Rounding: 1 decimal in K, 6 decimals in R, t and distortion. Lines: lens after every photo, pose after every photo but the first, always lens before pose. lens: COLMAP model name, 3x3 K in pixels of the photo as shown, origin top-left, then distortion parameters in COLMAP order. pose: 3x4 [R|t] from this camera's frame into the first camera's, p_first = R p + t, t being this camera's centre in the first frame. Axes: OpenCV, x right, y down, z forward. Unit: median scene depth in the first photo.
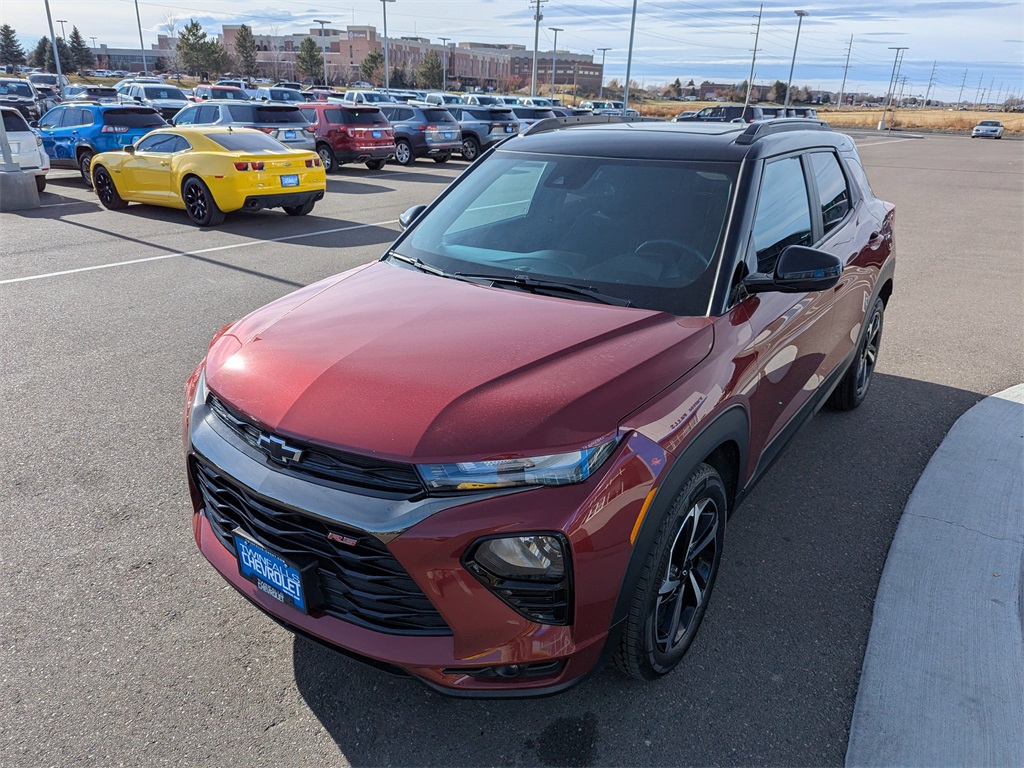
lens RADIAL K [[719.6, 0, 512.0], [0, 719.6, 384.0], [0, 0, 1]] dist [0.053072, -0.047207]
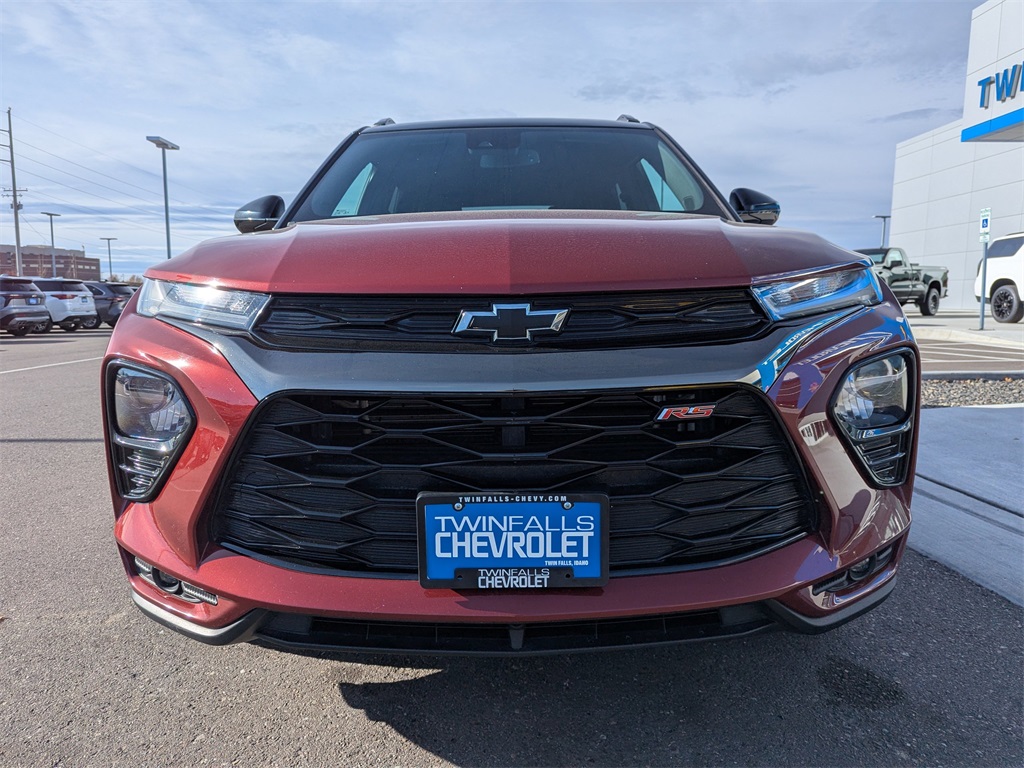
lens RADIAL K [[722.0, 0, 515.7], [0, 722.0, 388.0], [0, 0, 1]] dist [0.042629, -0.034695]
pose [[0.806800, -0.095450, 0.583063, -0.559325], [0.234145, 0.957714, -0.167210, 0.201770], [-0.542448, 0.271426, 0.795034, 0.424412]]
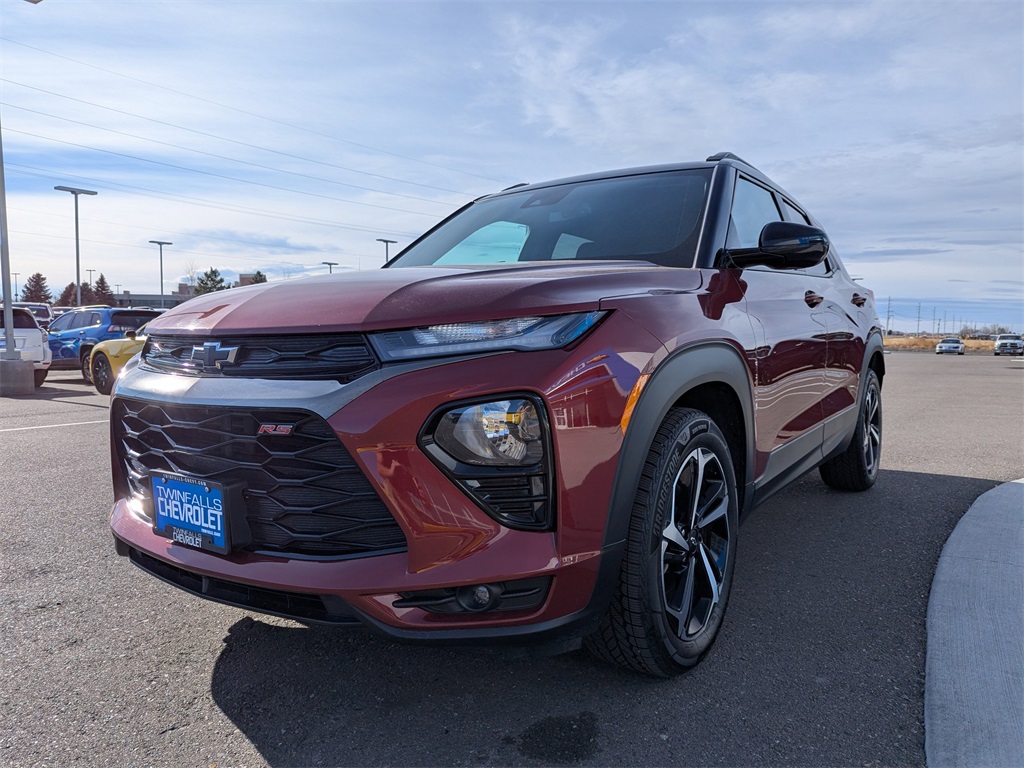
lens RADIAL K [[722.0, 0, 515.7], [0, 722.0, 388.0], [0, 0, 1]] dist [0.042629, -0.034695]
pose [[0.999768, -0.015776, 0.014671, 0.022560], [0.019415, 0.954939, -0.296168, 0.319341], [-0.009338, 0.296384, 0.955023, 0.143043]]
